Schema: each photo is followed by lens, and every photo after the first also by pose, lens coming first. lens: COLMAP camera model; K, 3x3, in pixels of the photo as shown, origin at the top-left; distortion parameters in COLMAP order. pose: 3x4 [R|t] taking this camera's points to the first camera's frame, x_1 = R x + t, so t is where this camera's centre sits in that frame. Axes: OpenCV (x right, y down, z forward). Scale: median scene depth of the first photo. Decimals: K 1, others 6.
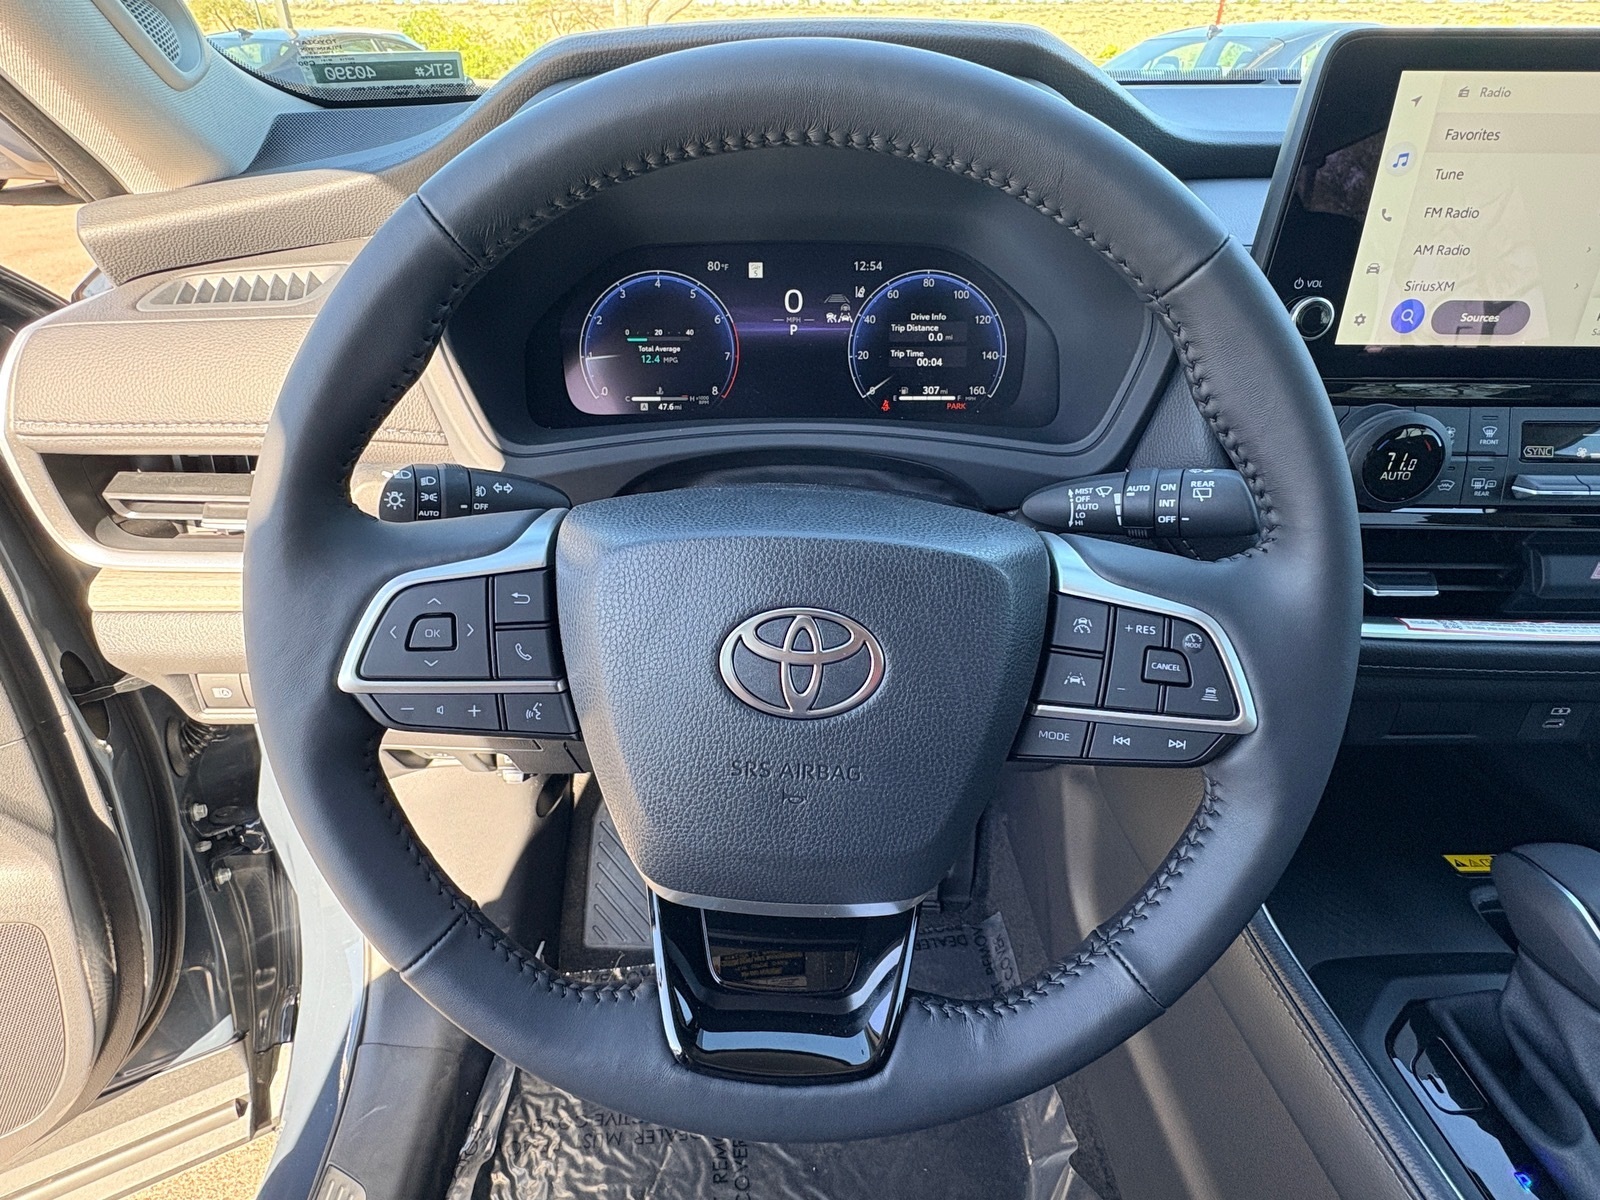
lens RADIAL K [[856.7, 0, 791.2], [0, 856.7, 605.5], [0, 0, 1]] dist [-0.001001, 0.000670]
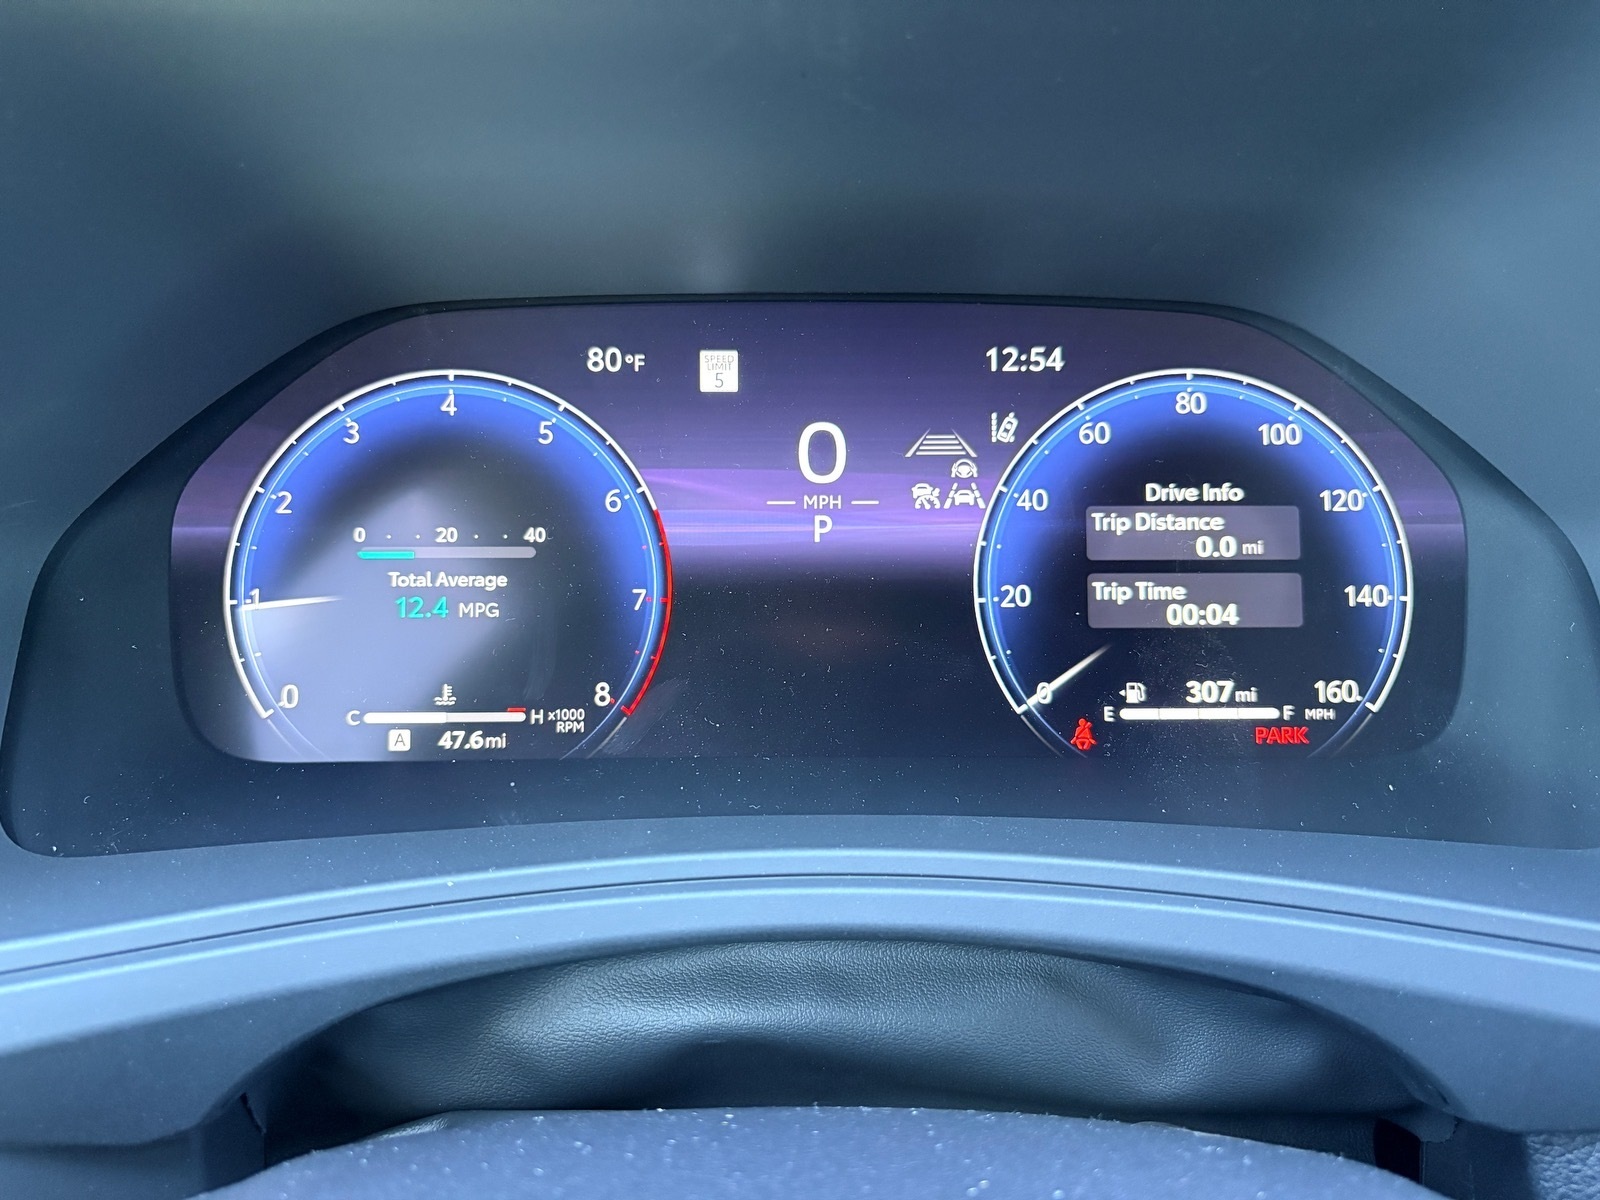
lens RADIAL K [[1137.1, 0, 772.1], [0, 1137.1, 602.6], [0, 0, 1]] dist [0.096866, -0.314670]
pose [[0.999995, -0.000715, 0.003075, -0.020020], [0.001224, 0.985616, -0.168994, -0.209891], [-0.002910, 0.168997, 0.985612, 0.531533]]
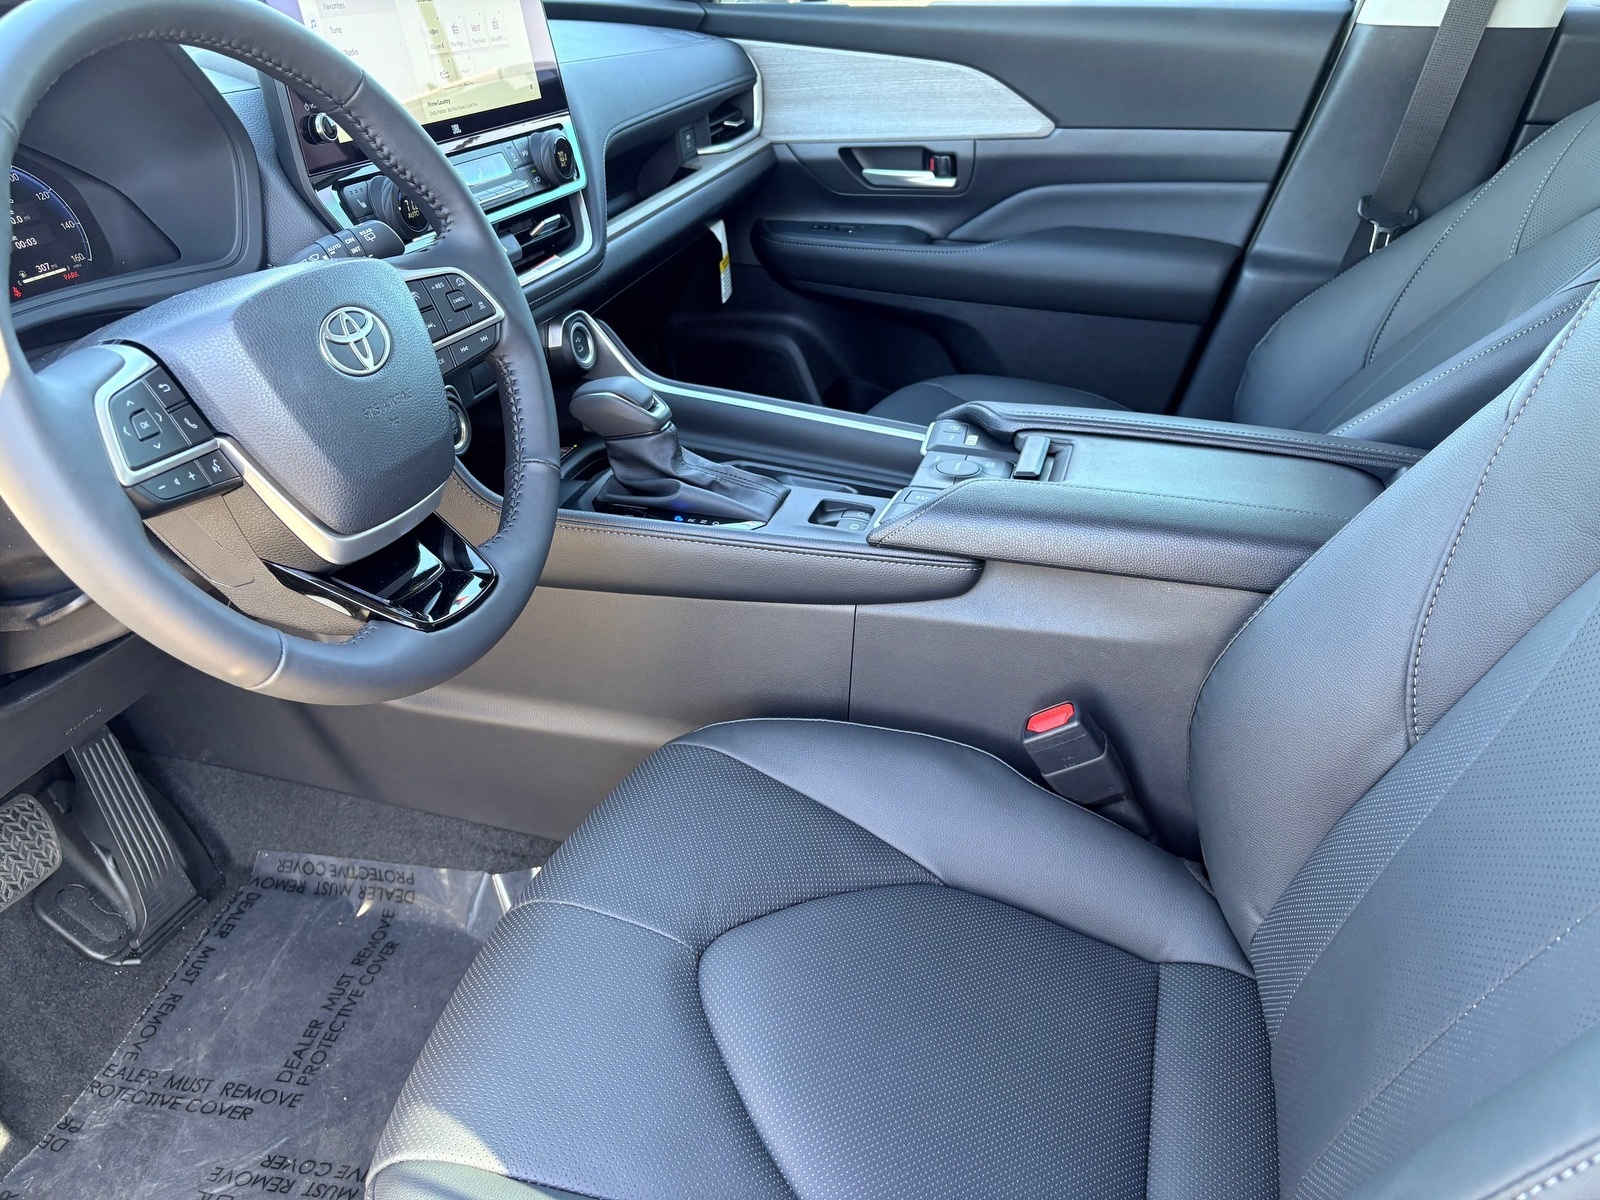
lens RADIAL K [[1217.3, 0, 800.8], [0, 1217.3, 602.1], [0, 0, 1]] dist [0.028087, -0.044794]
pose [[0.300907, -0.462980, 0.833729, -0.996814], [0.498356, 0.821717, 0.276445, 0.132560], [-0.813078, 0.332310, 0.477990, -0.327662]]
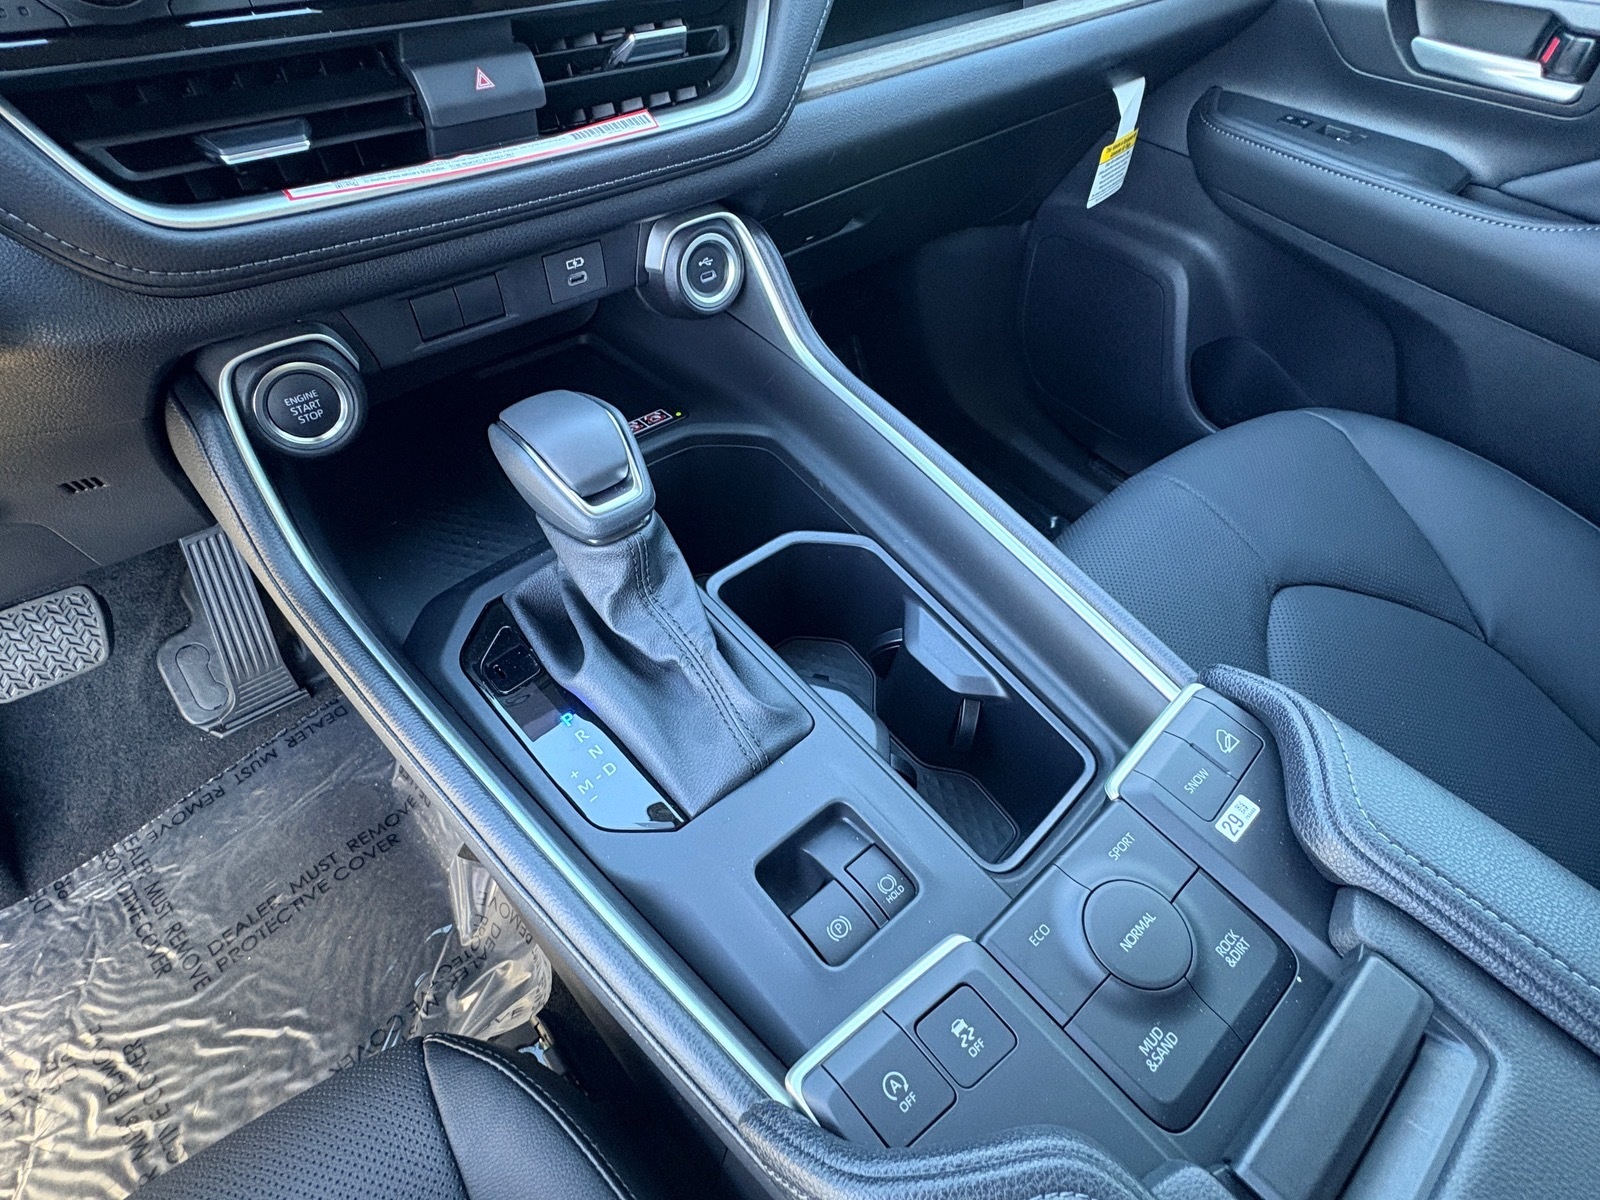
lens RADIAL K [[797.1, 0, 782.6], [0, 797.1, 594.8], [0, 0, 1]] dist [-0.002048, 0.000165]
pose [[0.775056, -0.453987, 0.439526, 0.467147], [0.296011, 0.875385, 0.382203, 0.163579], [-0.558270, -0.166125, 0.812858, 0.065699]]
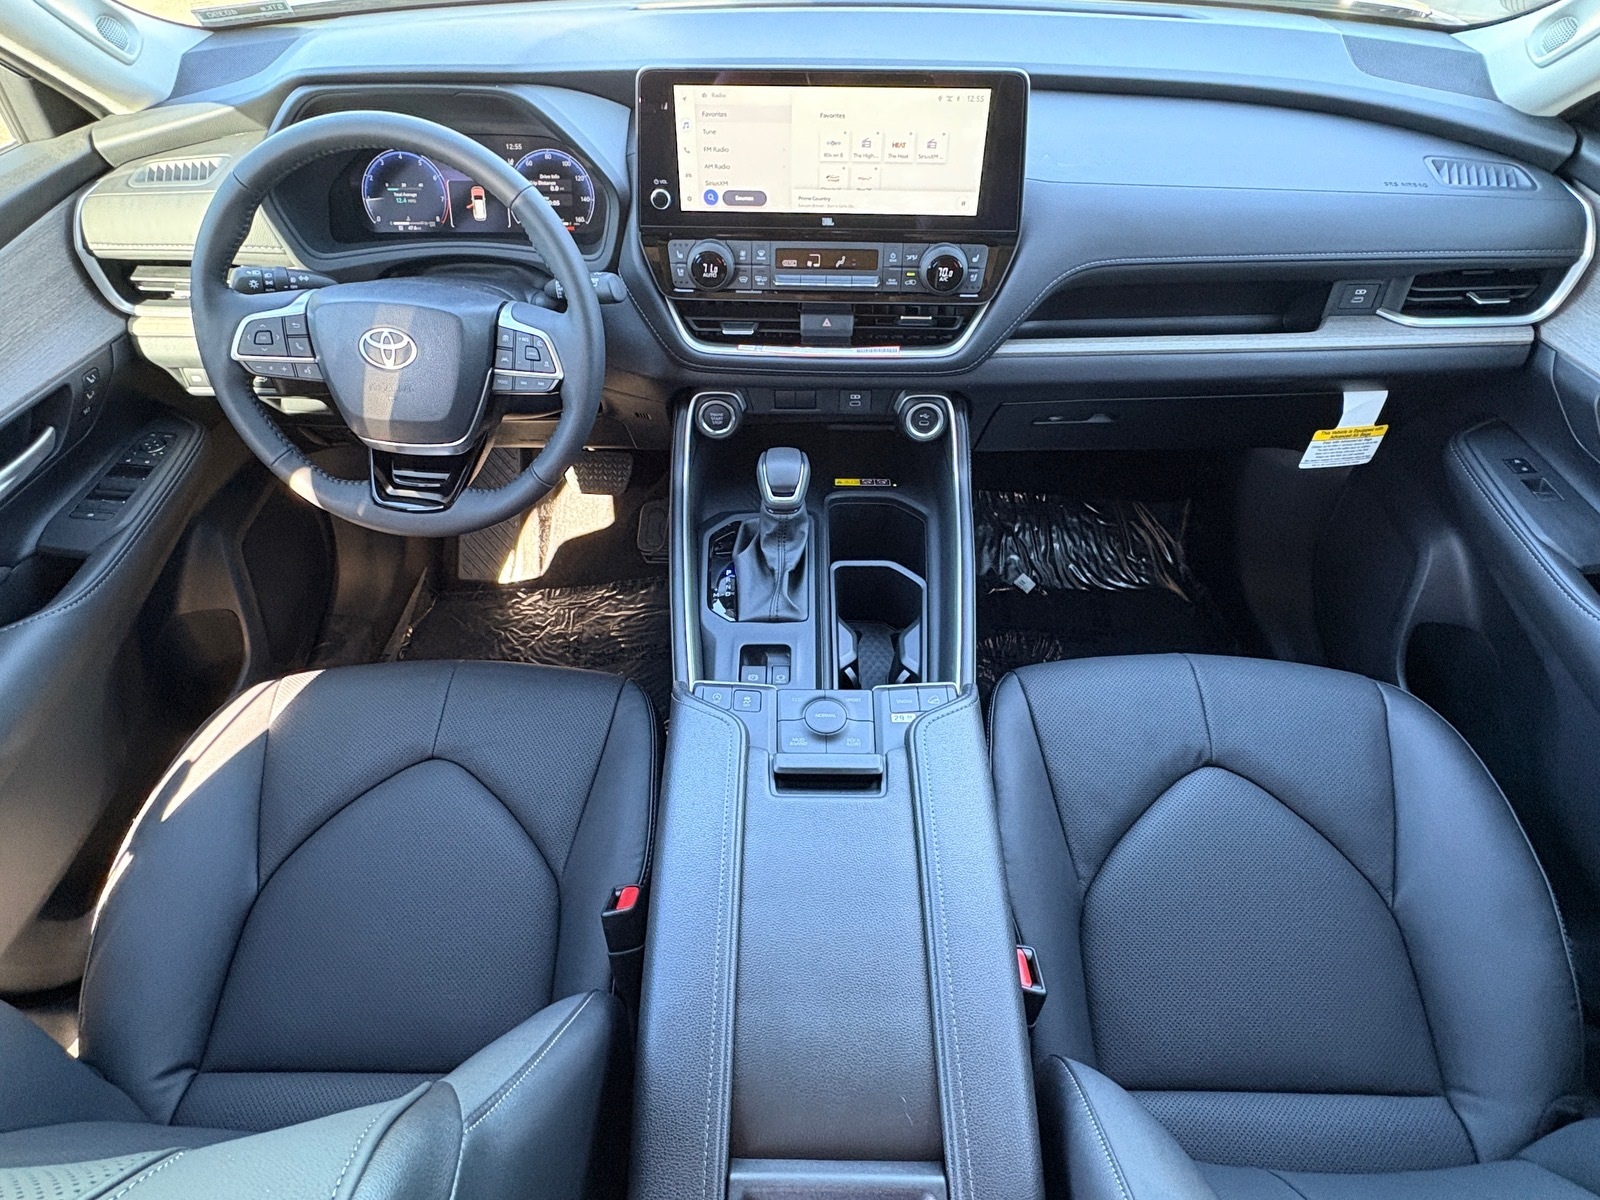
lens RADIAL K [[912.9, 0, 790.7], [0, 912.9, 589.1], [0, 0, 1]] dist [0.005795, 0.000238]
pose [[0.999393, 0.016811, -0.030514, 0.750637], [-0.009582, 0.974731, 0.223175, 0.080315], [0.033495, -0.222747, 0.974301, -1.080675]]
